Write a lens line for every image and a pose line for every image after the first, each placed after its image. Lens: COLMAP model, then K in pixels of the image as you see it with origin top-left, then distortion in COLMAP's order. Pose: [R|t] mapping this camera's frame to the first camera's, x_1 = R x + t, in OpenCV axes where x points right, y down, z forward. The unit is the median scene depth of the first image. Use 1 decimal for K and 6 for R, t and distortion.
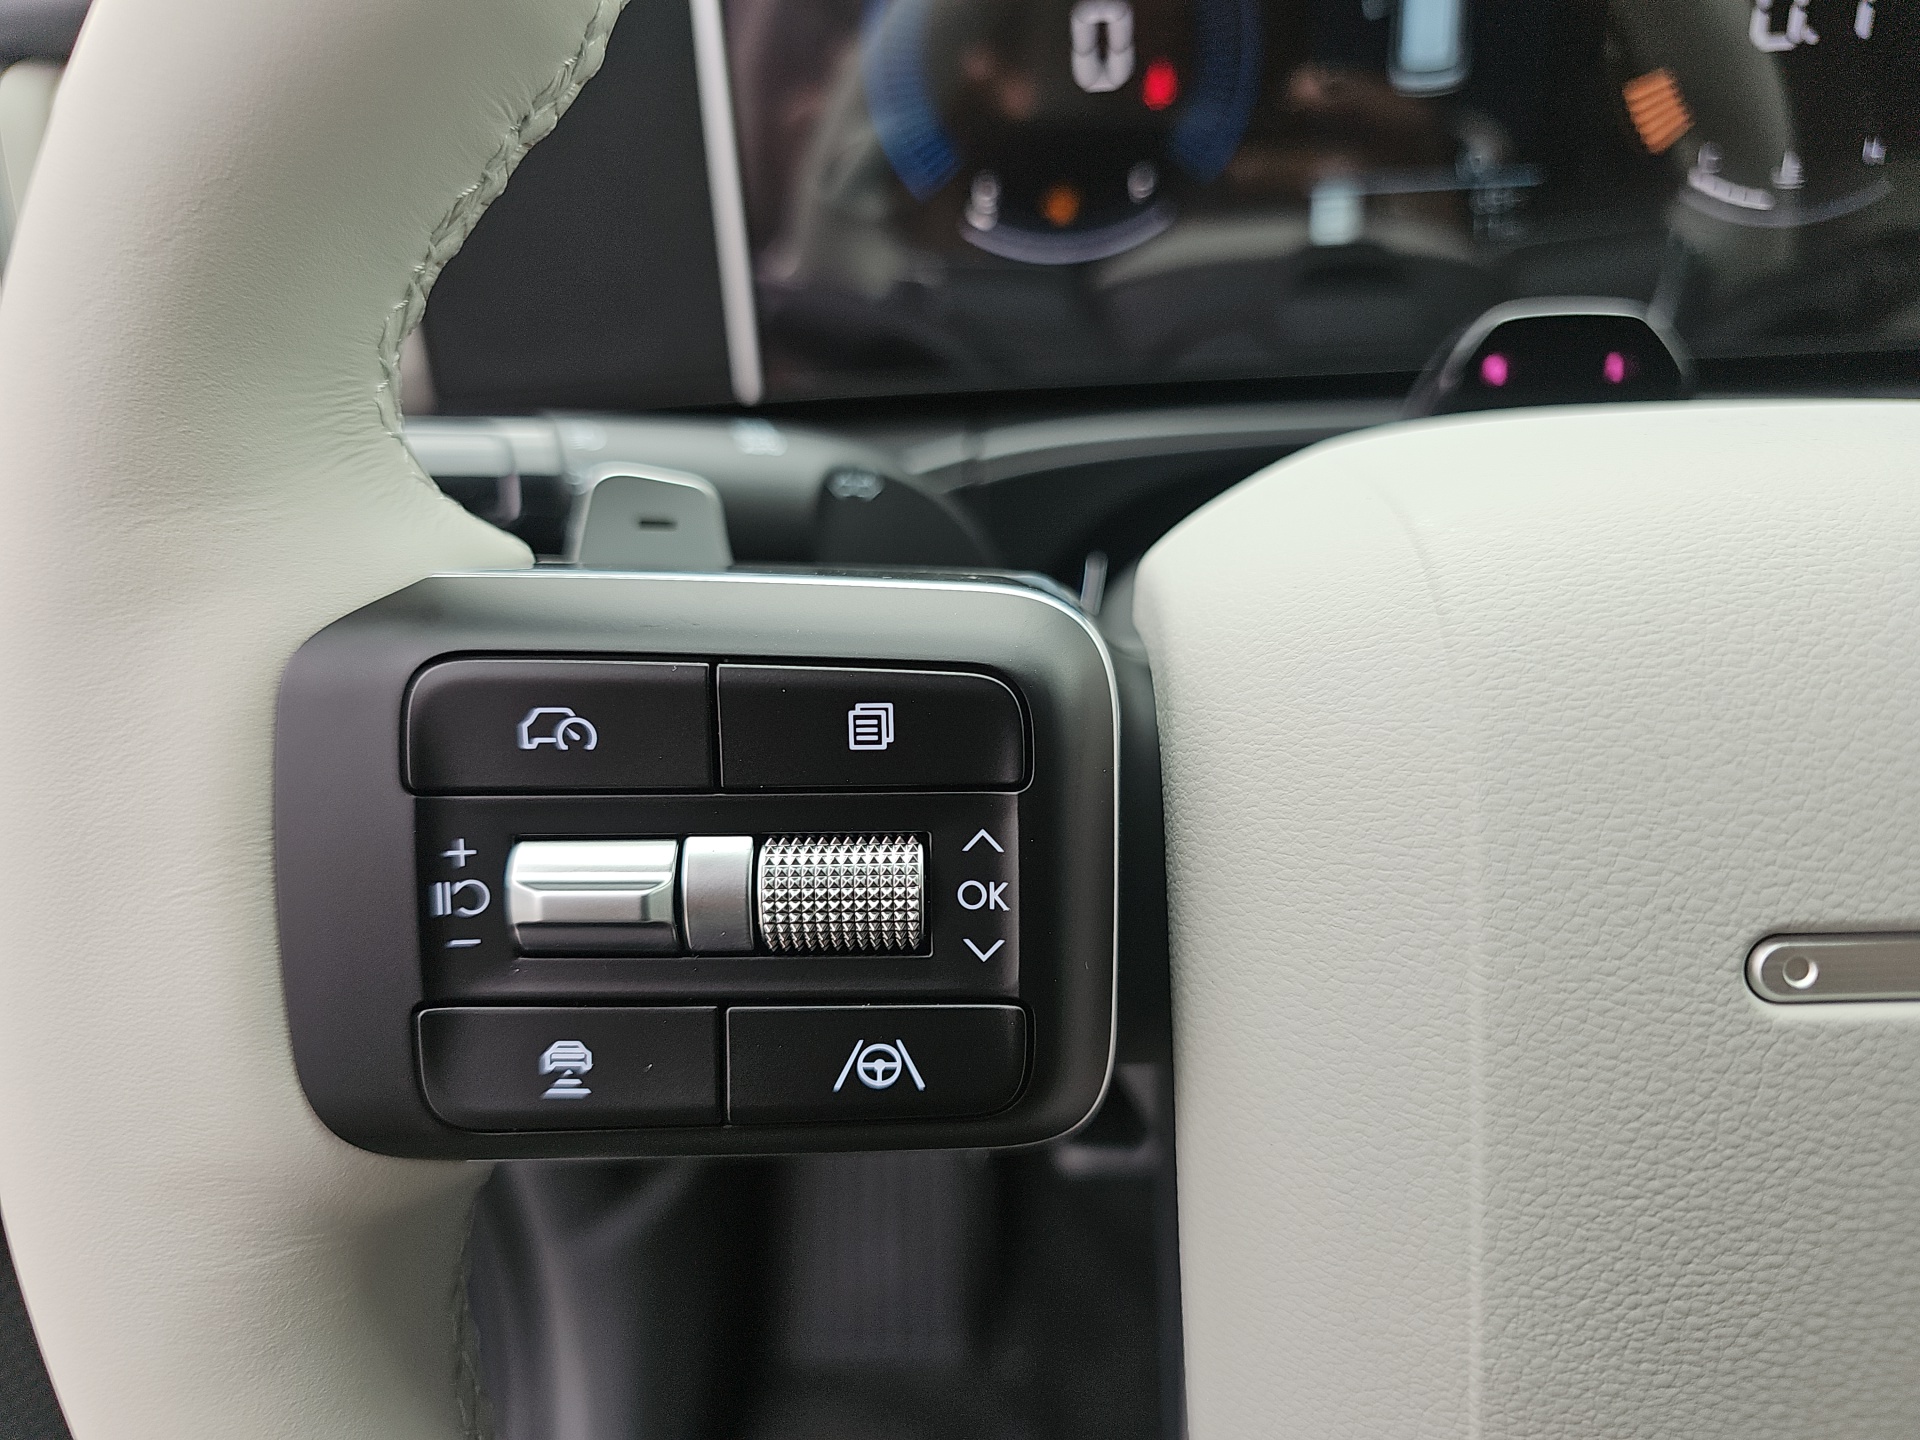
lens RADIAL K [[1618.1, 0, 960.0], [0, 1618.1, 720.0], [0, 0, 1]] dist [-0.063153, -0.001695]
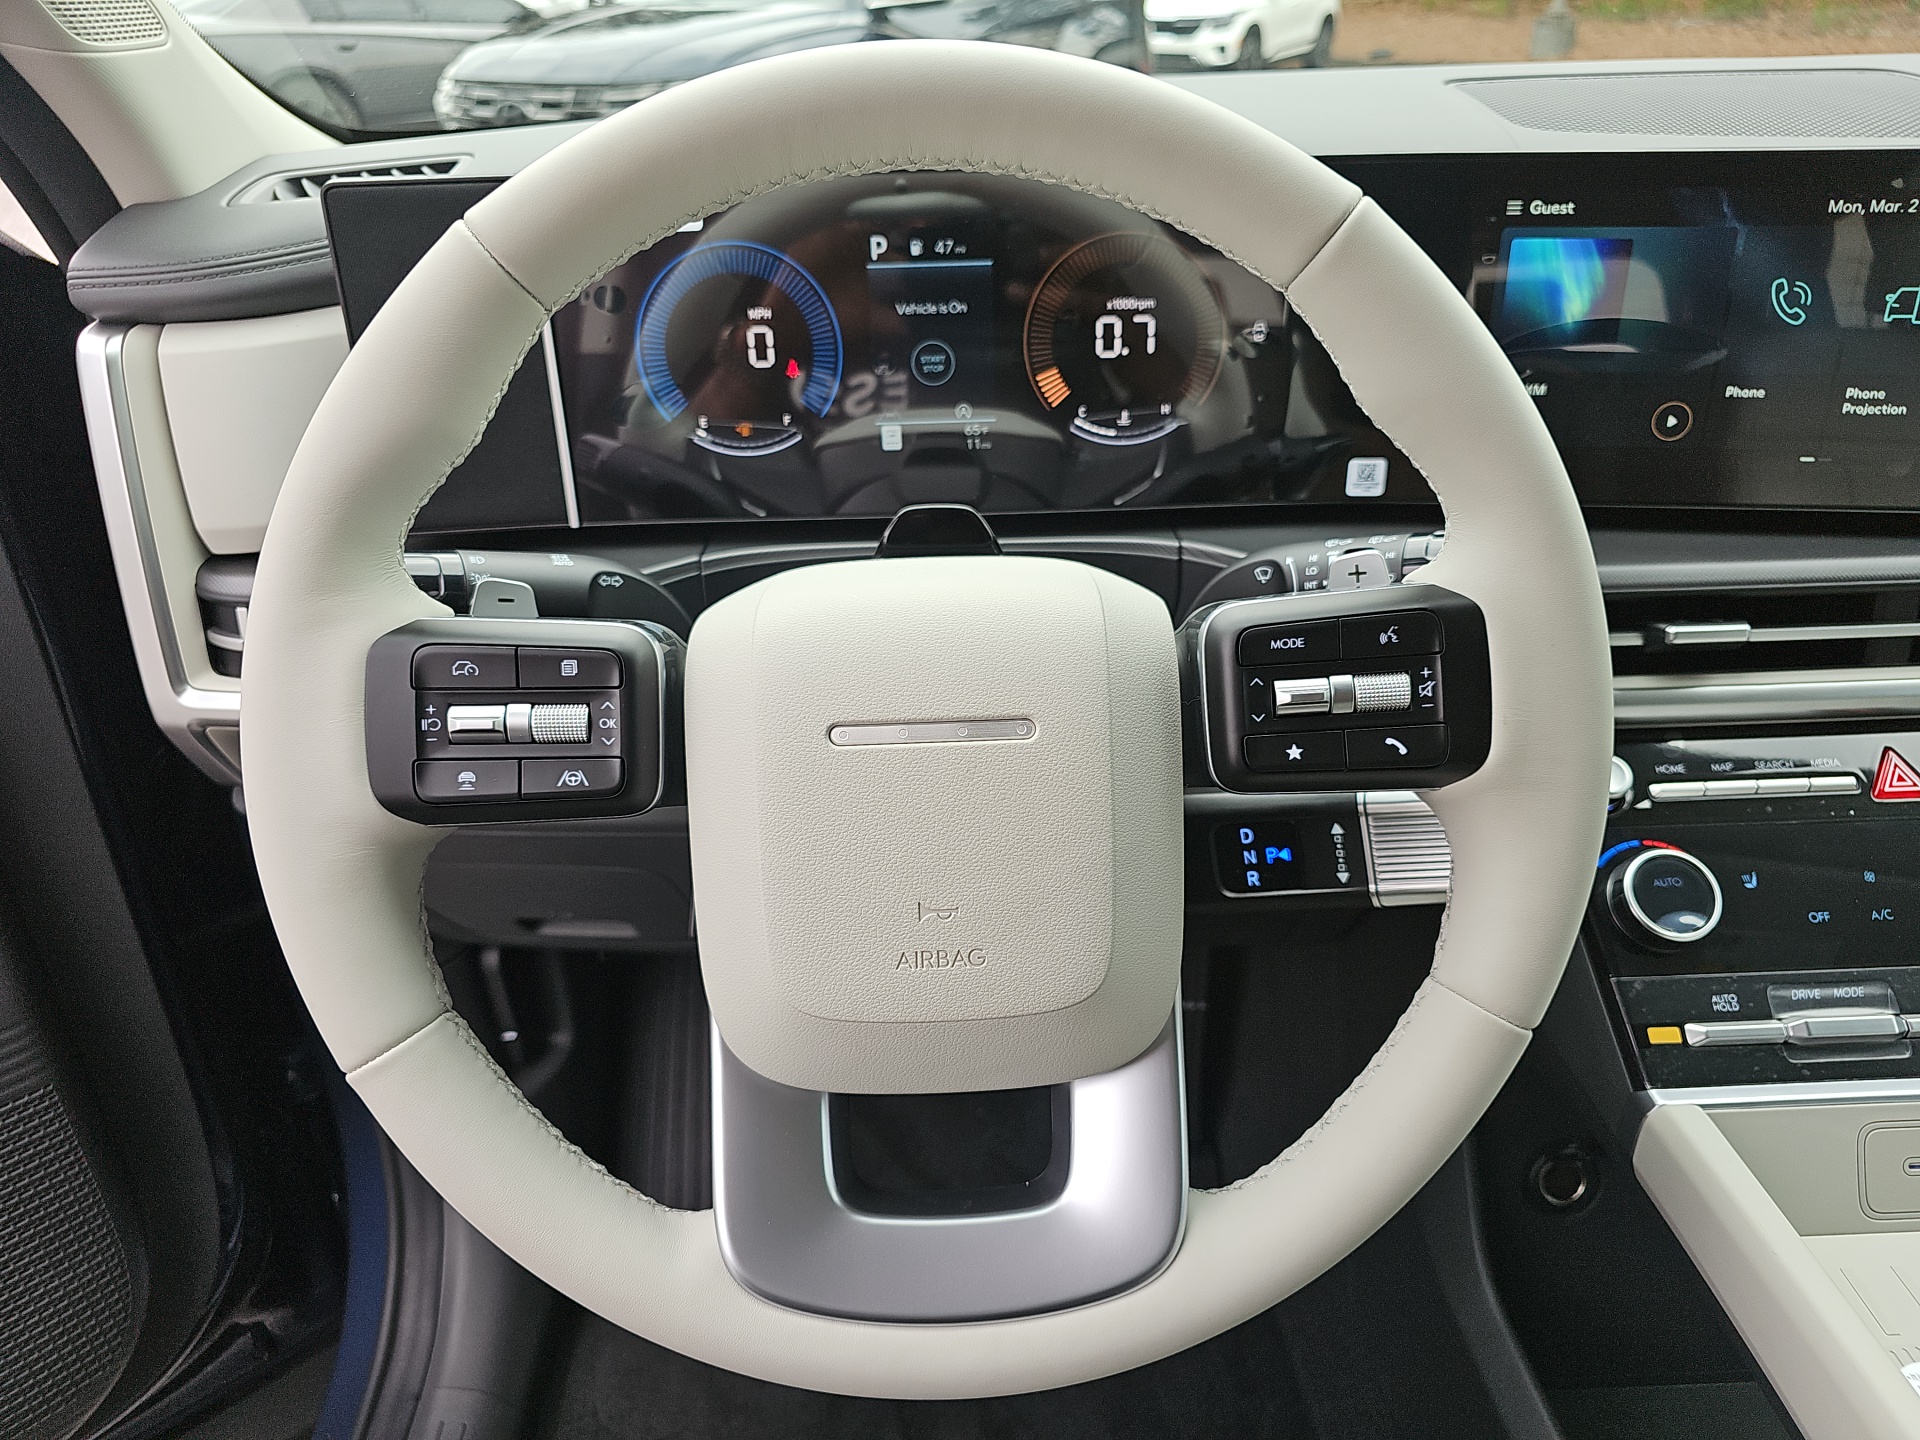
lens RADIAL K [[1297.2, 0, 960.0], [0, 1297.2, 720.0], [0, 0, 1]] dist [0.009662, 0.002493]
pose [[0.992401, 0.000744, 0.123046, 0.369506], [0.001863, 0.999776, -0.021073, 0.152054], [-0.123034, 0.021142, 0.992177, -1.519358]]
